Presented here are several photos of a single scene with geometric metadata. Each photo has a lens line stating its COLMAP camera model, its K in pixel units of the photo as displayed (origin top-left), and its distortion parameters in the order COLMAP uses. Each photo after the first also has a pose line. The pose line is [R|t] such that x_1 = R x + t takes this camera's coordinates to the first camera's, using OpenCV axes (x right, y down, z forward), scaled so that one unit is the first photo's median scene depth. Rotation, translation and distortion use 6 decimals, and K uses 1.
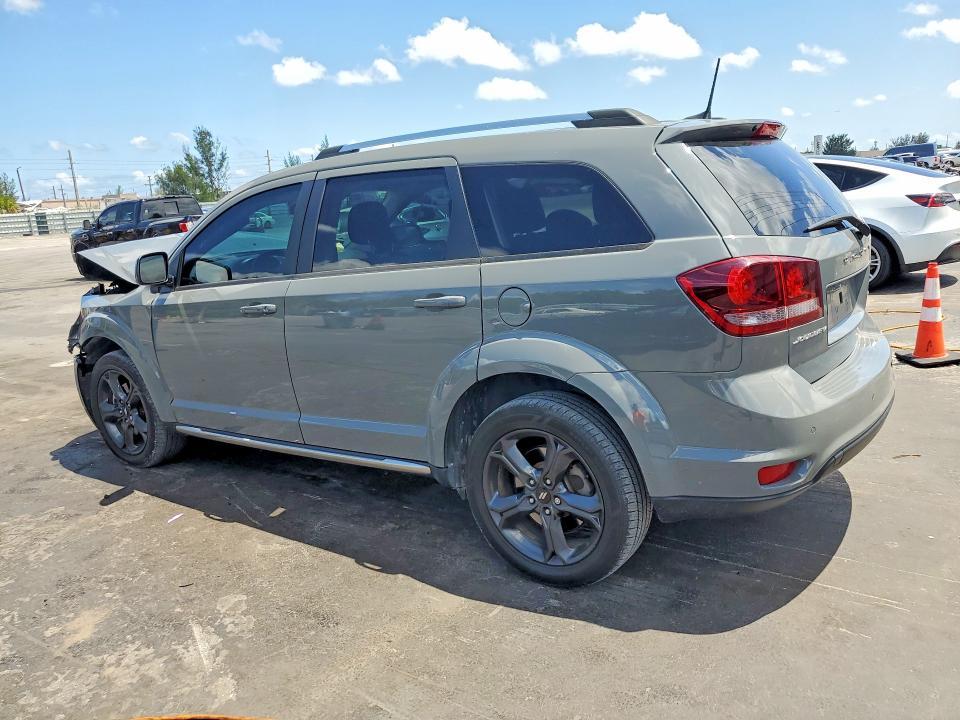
lens RADIAL K [[727.3, 0, 485.0], [0, 727.3, 366.7], [0, 0, 1]] dist [0.020998, 0.000412]
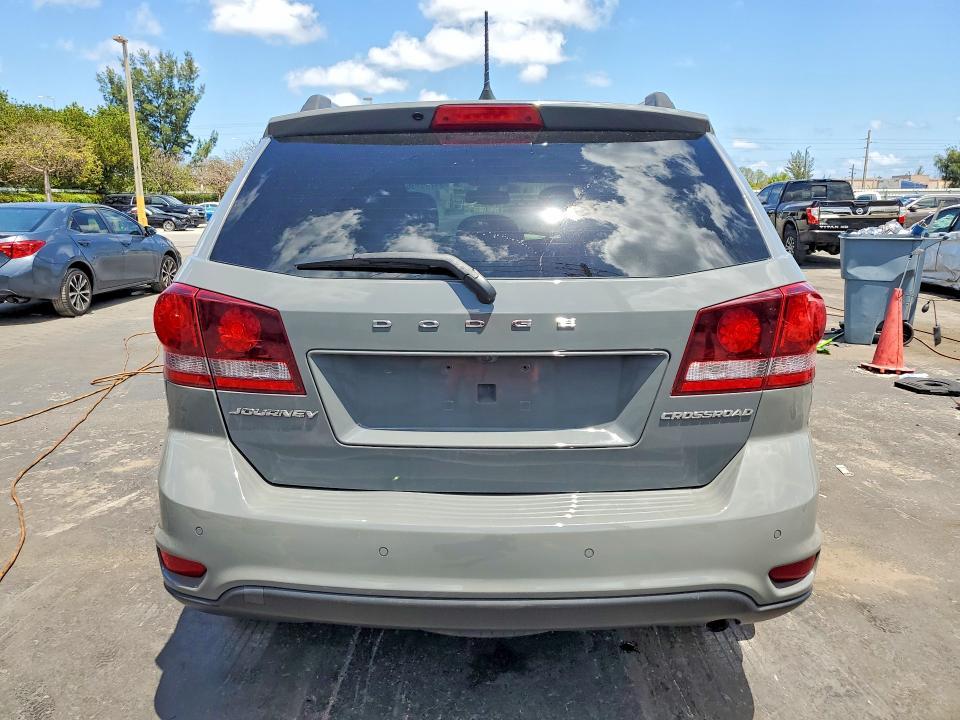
lens RADIAL K [[727.3, 0, 479.9], [0, 727.3, 354.6], [0, 0, 1]] dist [0.020998, 0.000412]
pose [[0.570302, 0.230745, -0.788361, 1.062141], [-0.222802, 0.967210, 0.121917, -0.220406], [0.790642, 0.106119, 0.603012, 0.702477]]
